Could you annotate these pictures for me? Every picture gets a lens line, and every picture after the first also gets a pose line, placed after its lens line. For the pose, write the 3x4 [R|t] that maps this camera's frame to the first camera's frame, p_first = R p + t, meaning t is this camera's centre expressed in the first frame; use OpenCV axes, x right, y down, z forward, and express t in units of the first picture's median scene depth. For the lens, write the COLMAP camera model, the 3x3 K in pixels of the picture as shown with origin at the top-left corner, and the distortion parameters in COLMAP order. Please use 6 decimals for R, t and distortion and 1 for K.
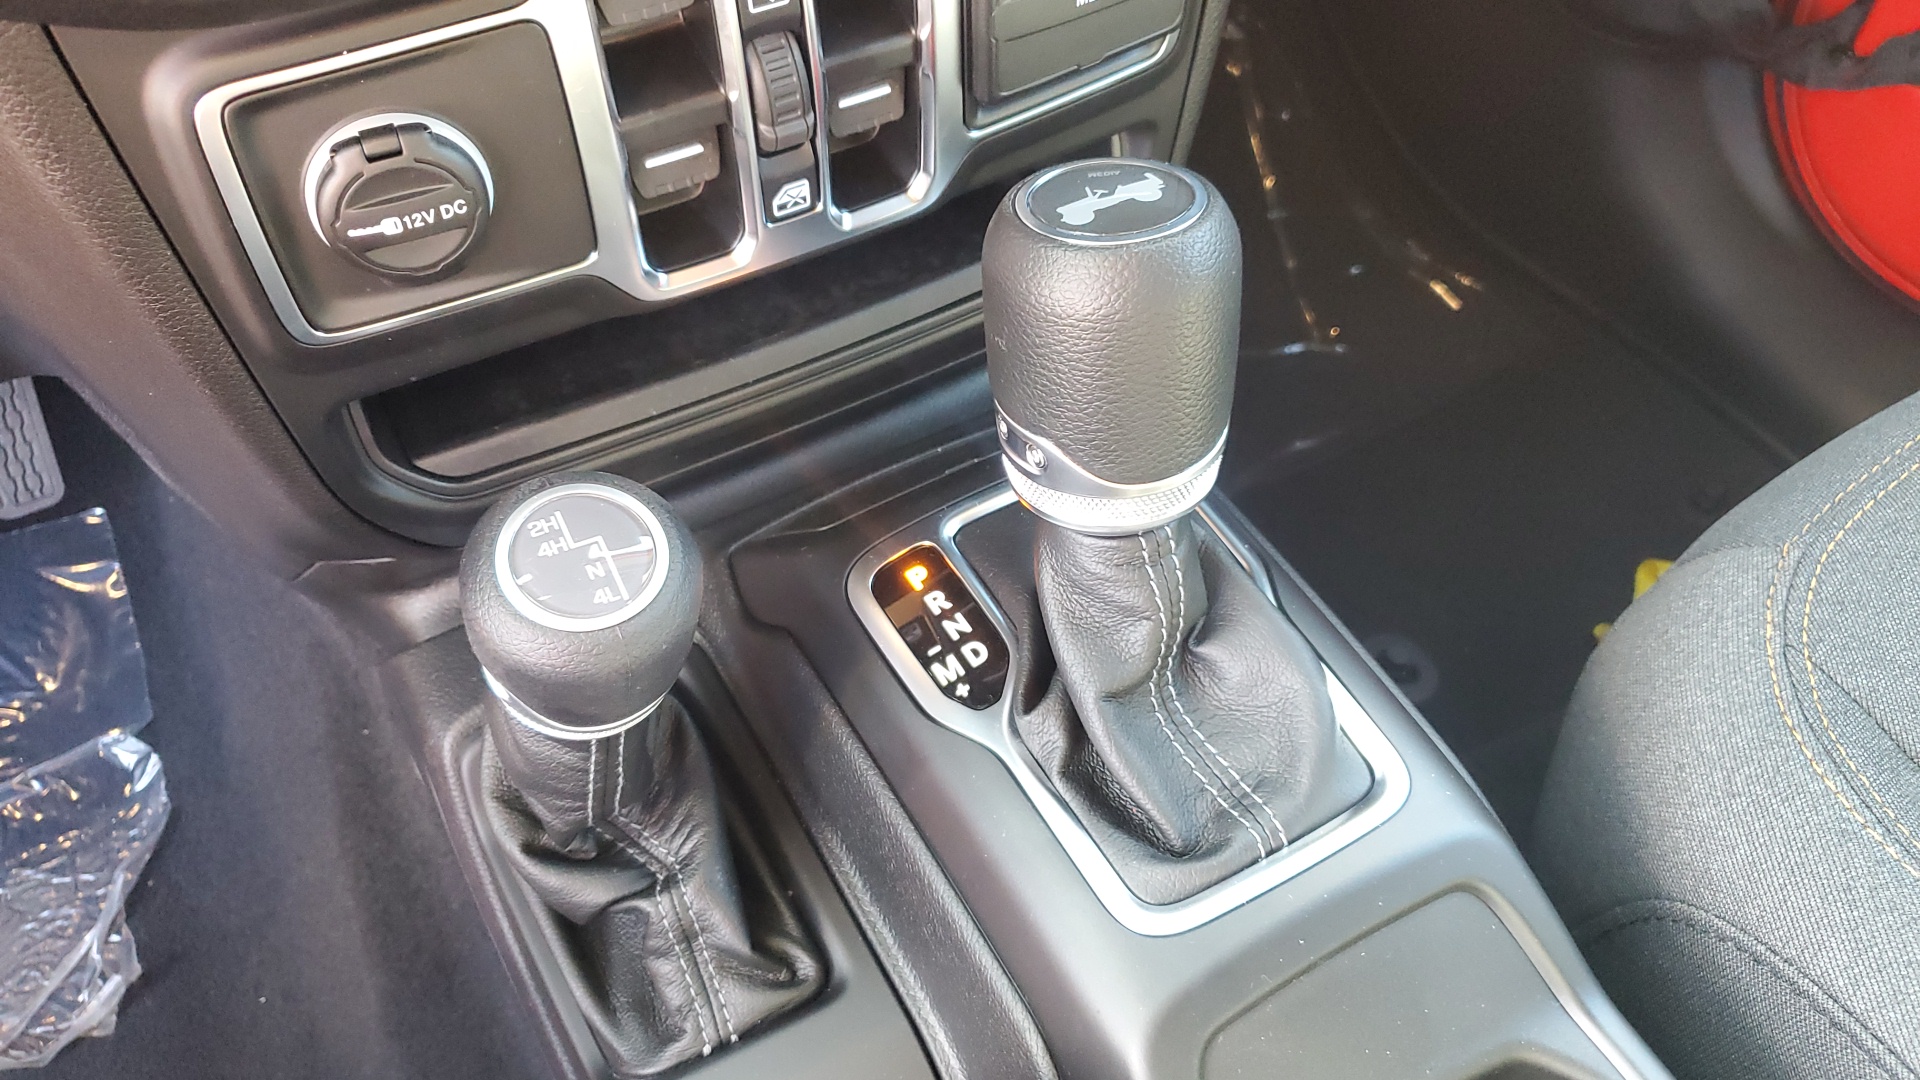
lens RADIAL K [[1544.8, 0, 994.6], [0, 1544.8, 506.4], [0, 0, 1]] dist [0.045104, -0.034980]
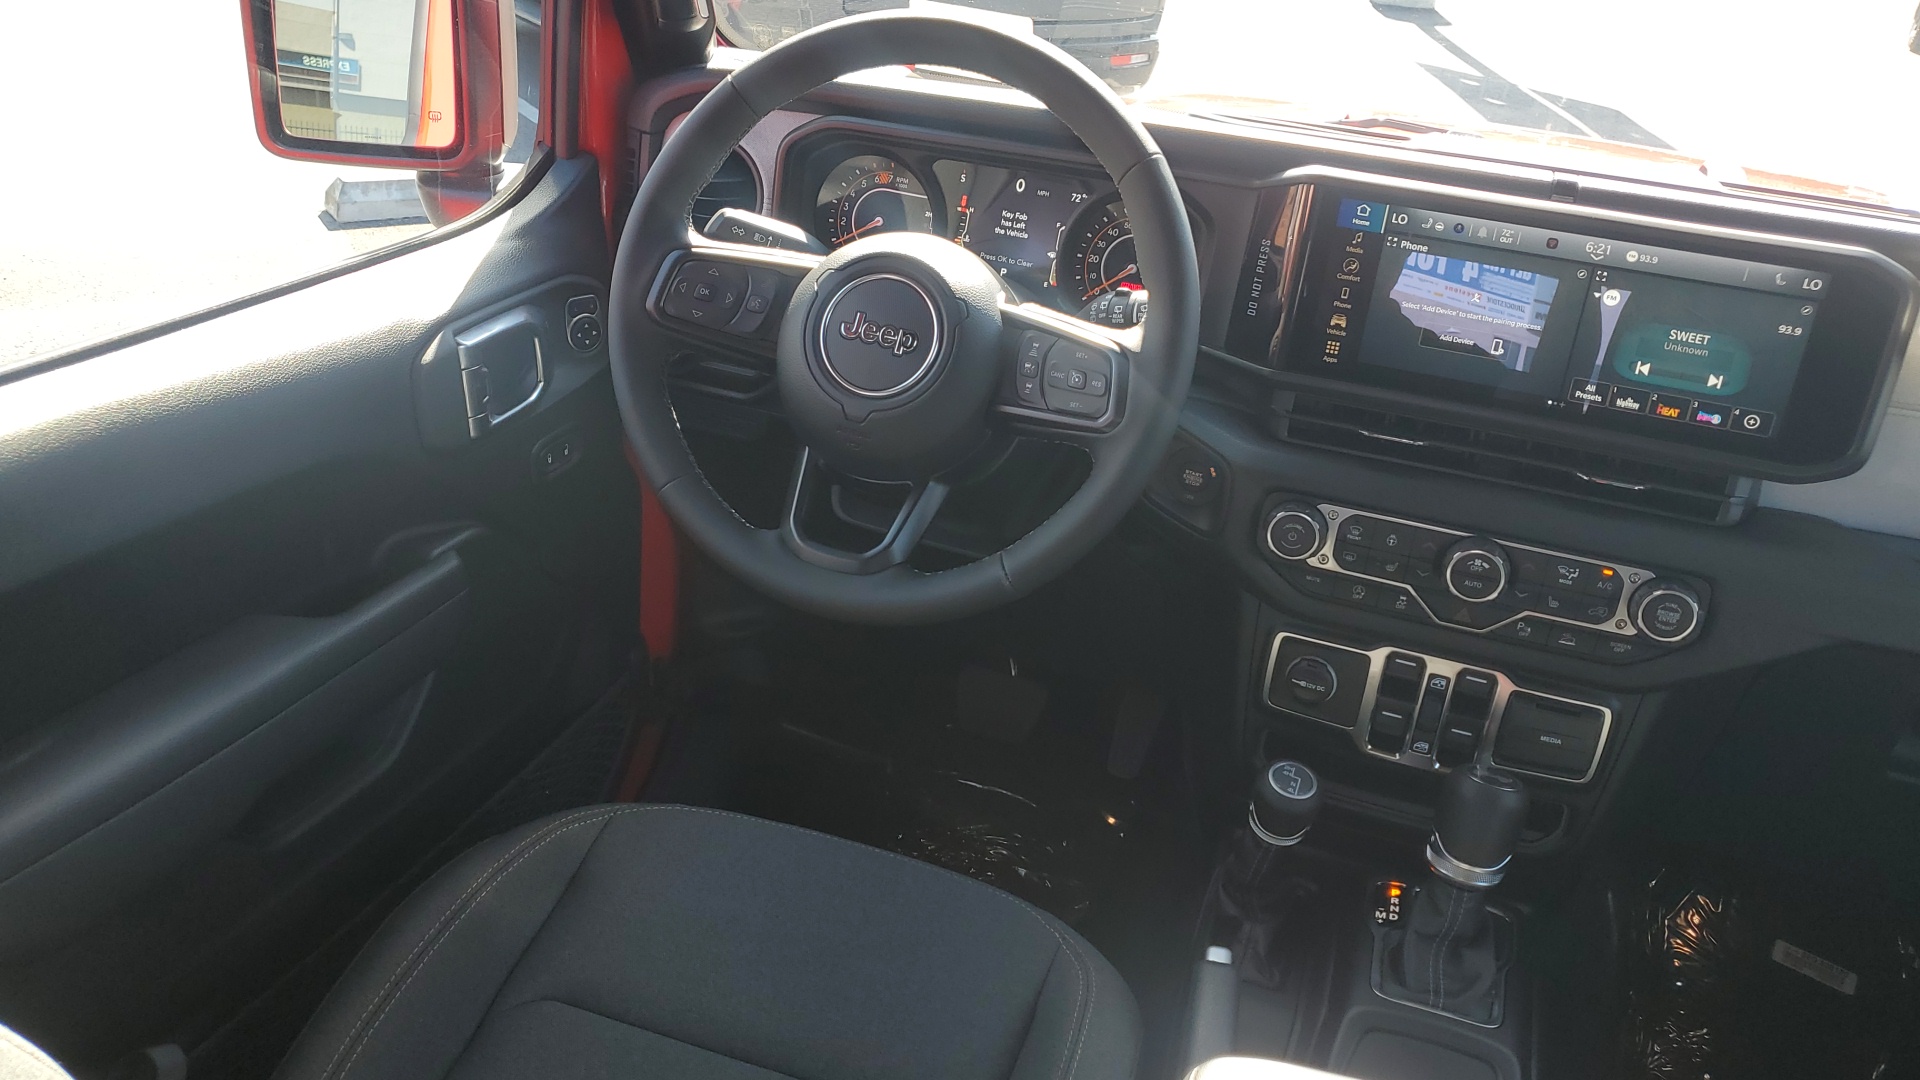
lens RADIAL K [[1529.4, 0, 942.0], [0, 1529.4, 535.0], [0, 0, 1]] dist [0.050794, -0.059056]
pose [[0.649430, 0.365764, -0.666676, 1.178736], [-0.622523, 0.759217, -0.189883, 0.676454], [0.436699, 0.538337, 0.720755, -1.896993]]
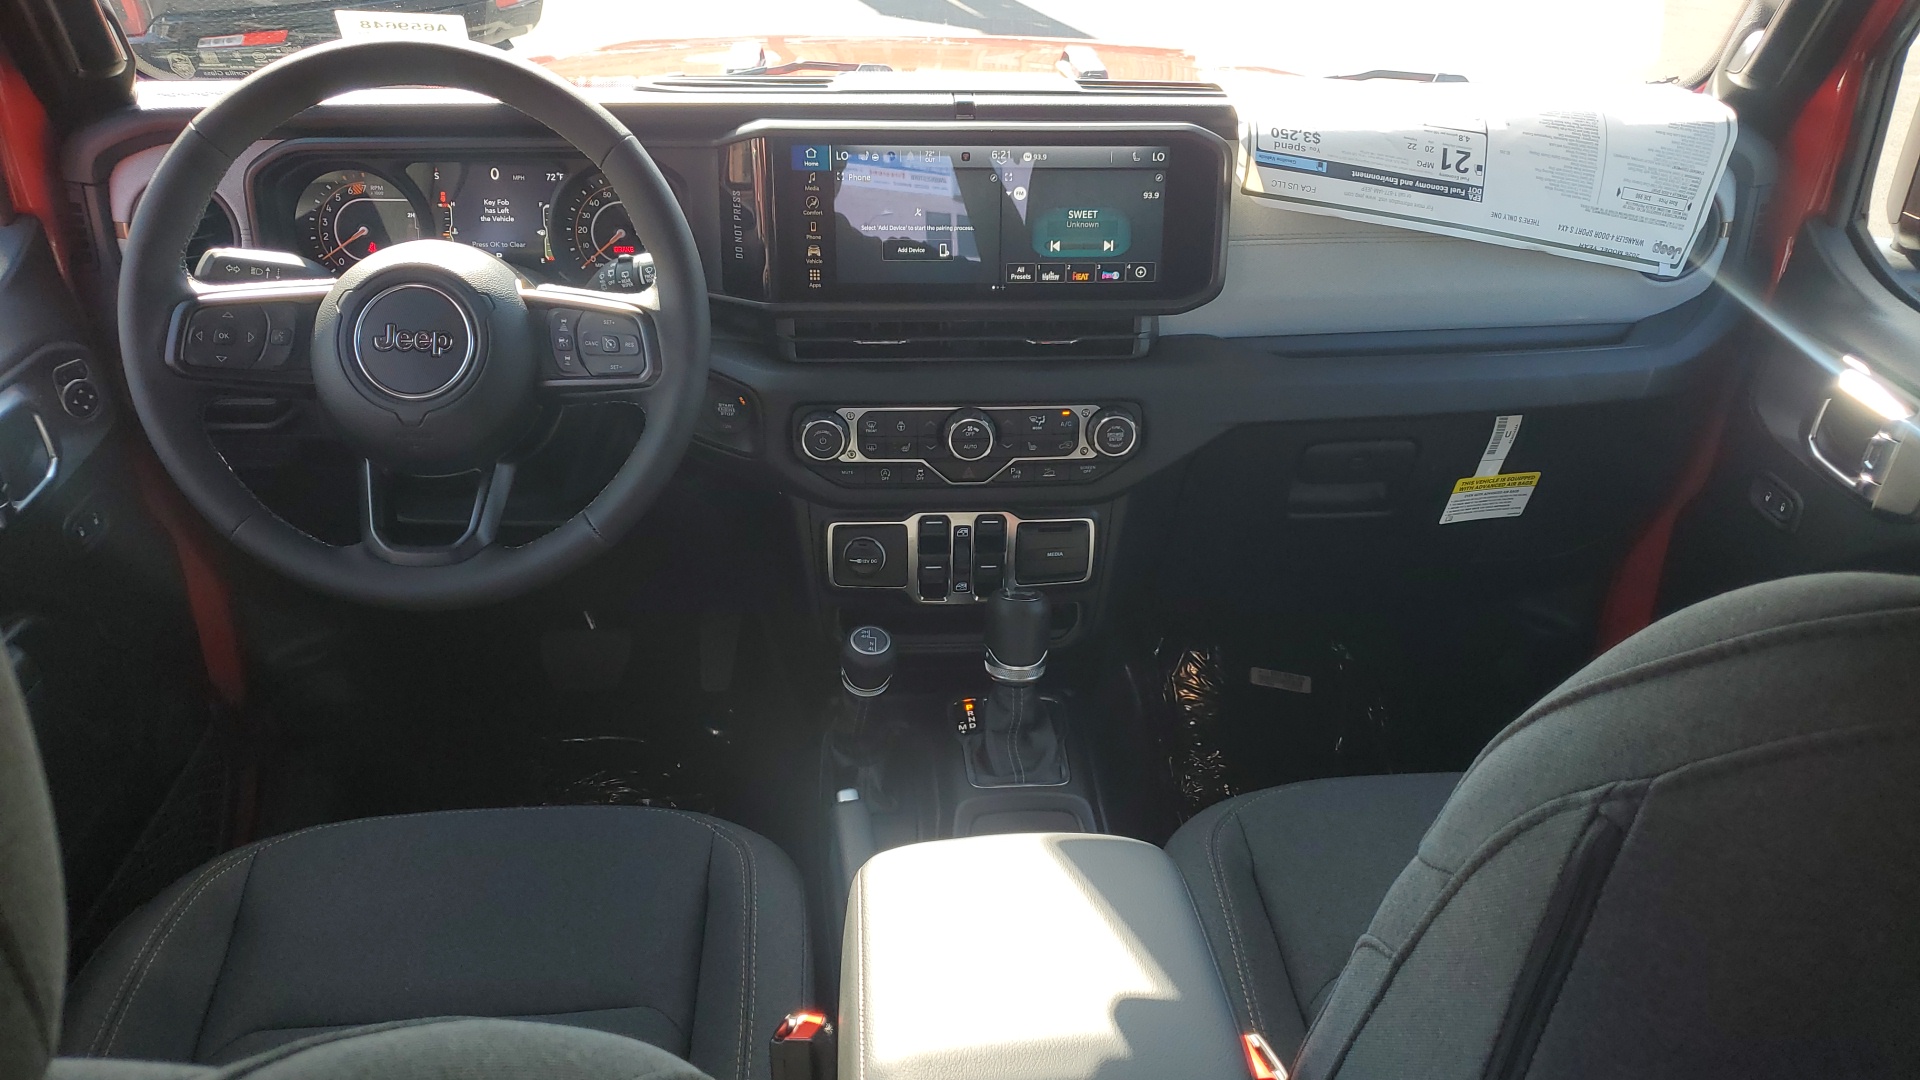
lens RADIAL K [[1544.8, 0, 986.0], [0, 1544.8, 613.2], [0, 0, 1]] dist [0.045104, -0.034980]
pose [[0.901398, 0.220836, -0.372442, 1.376348], [-0.332204, 0.904404, -0.267756, 0.865590], [0.277708, 0.365081, 0.888591, -2.341693]]
